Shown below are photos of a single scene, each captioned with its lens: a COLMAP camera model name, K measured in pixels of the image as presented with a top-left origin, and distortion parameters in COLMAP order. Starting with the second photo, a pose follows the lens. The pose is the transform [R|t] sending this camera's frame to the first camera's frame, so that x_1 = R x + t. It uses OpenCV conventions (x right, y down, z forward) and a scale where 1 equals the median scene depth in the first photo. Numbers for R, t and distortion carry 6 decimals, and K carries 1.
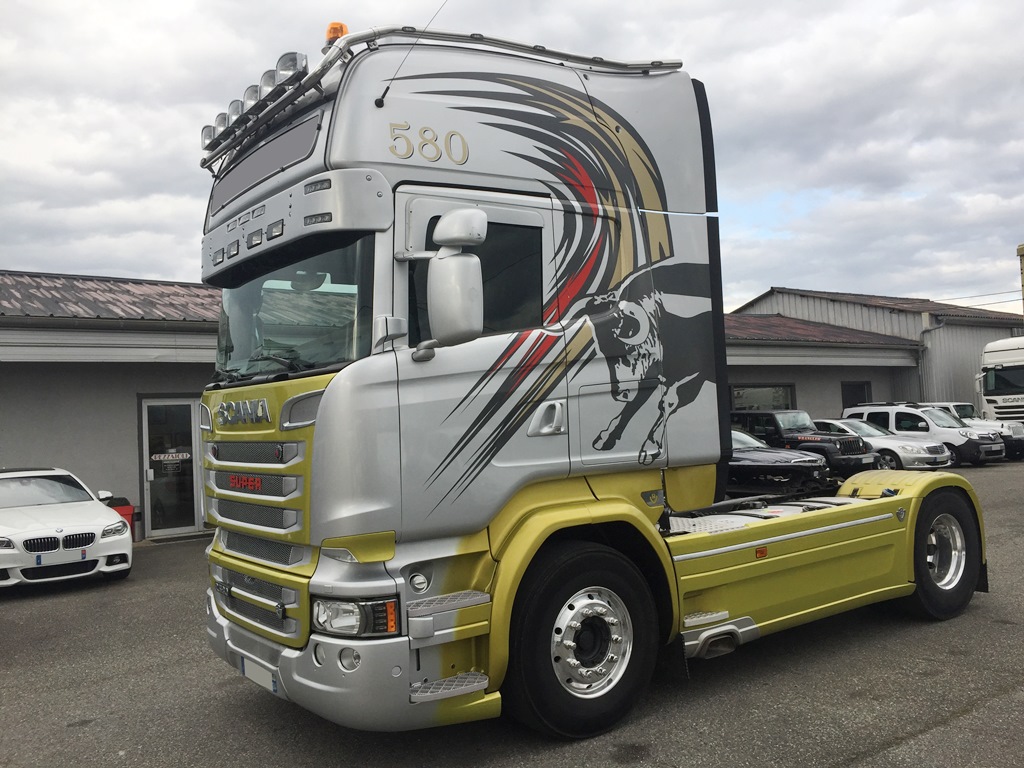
lens RADIAL K [[874.8, 0, 516.9], [0, 874.8, 381.5], [0, 0, 1]] dist [0.081404, -0.113754]
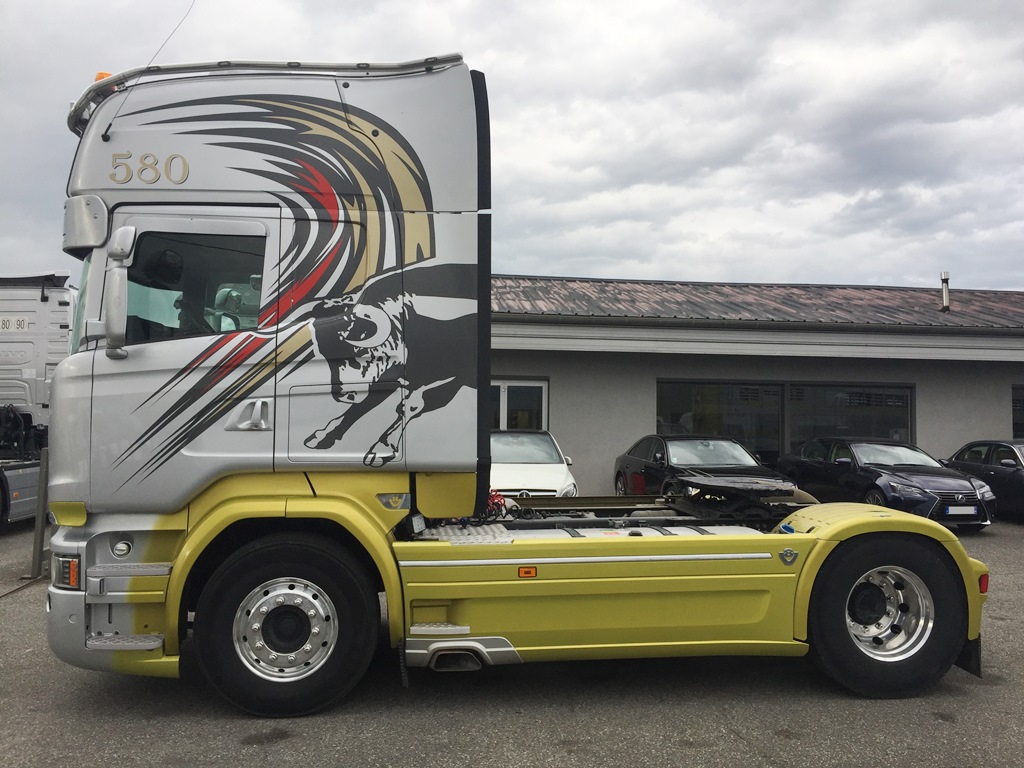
lens RADIAL K [[874.8, 0, 516.9], [0, 874.8, 381.5], [0, 0, 1]] dist [0.081404, -0.113754]
pose [[0.871729, 0.039675, -0.488379, 0.788754], [-0.032217, 0.999201, 0.023668, -0.032487], [0.488927, -0.004898, 0.872311, 0.205019]]
